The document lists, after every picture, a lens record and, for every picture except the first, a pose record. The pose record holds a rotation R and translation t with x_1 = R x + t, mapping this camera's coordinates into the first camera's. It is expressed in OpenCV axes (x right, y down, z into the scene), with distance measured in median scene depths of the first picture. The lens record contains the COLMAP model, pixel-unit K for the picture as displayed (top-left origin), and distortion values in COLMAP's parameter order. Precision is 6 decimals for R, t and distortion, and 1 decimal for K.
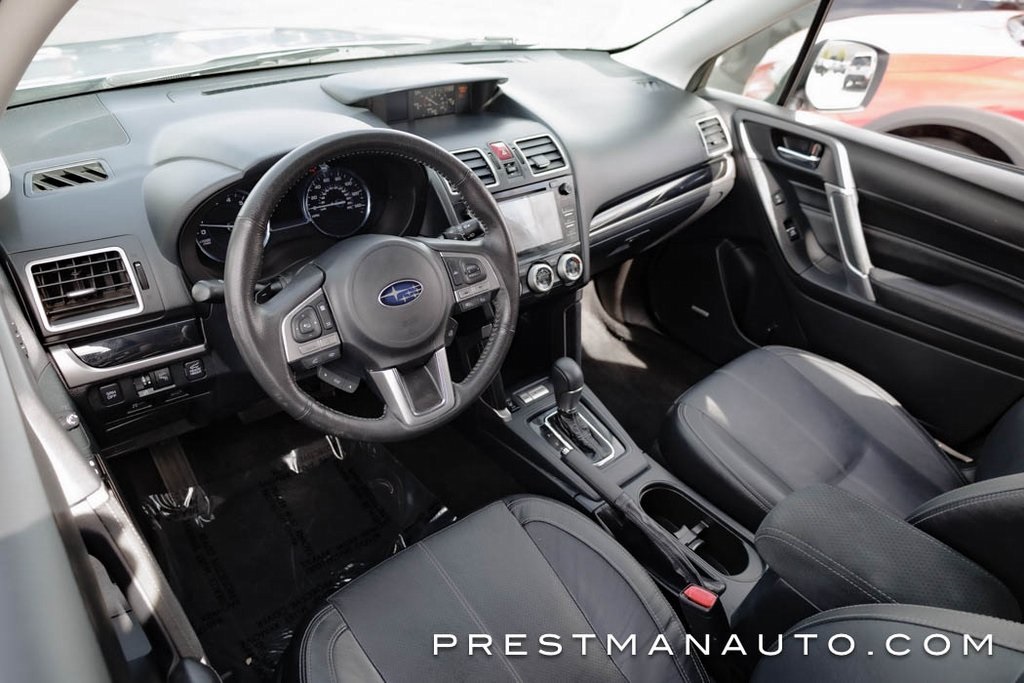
lens RADIAL K [[662.6, 0, 517.9], [0, 662.6, 336.7], [0, 0, 1]] dist [0.001980, 0.000604]
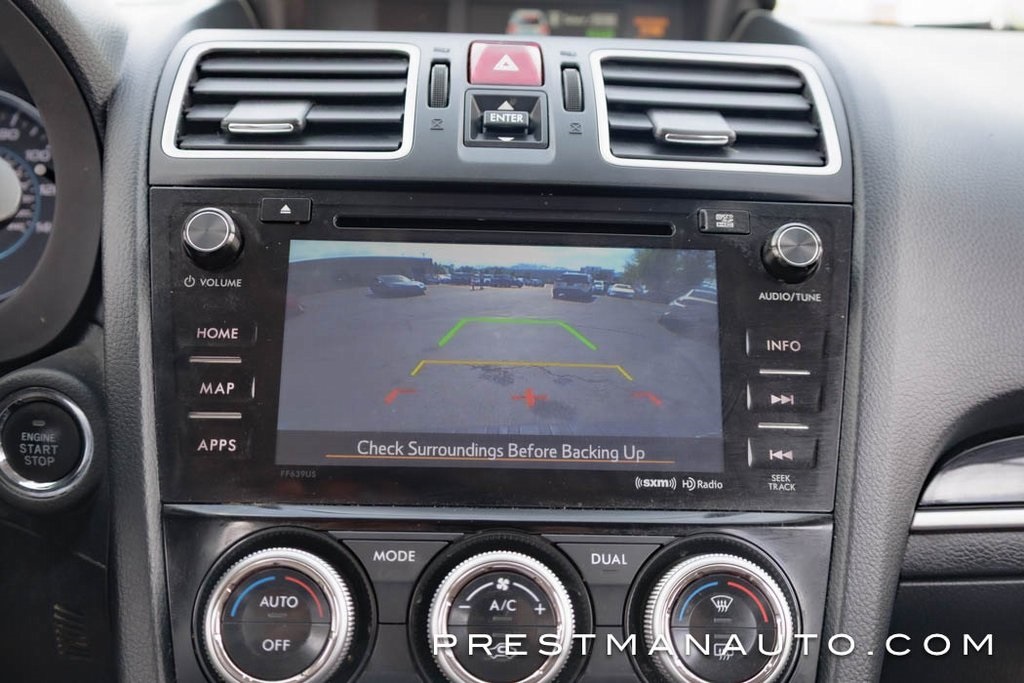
lens RADIAL K [[1051.3, 0, 515.8], [0, 1051.3, 339.1], [0, 0, 1]] dist [0.025312, 0.008751]
pose [[0.780351, 0.079561, -0.620260, 0.212293], [-0.319047, 0.903723, -0.285472, -0.074593], [0.537831, 0.420660, 0.730605, 0.716151]]
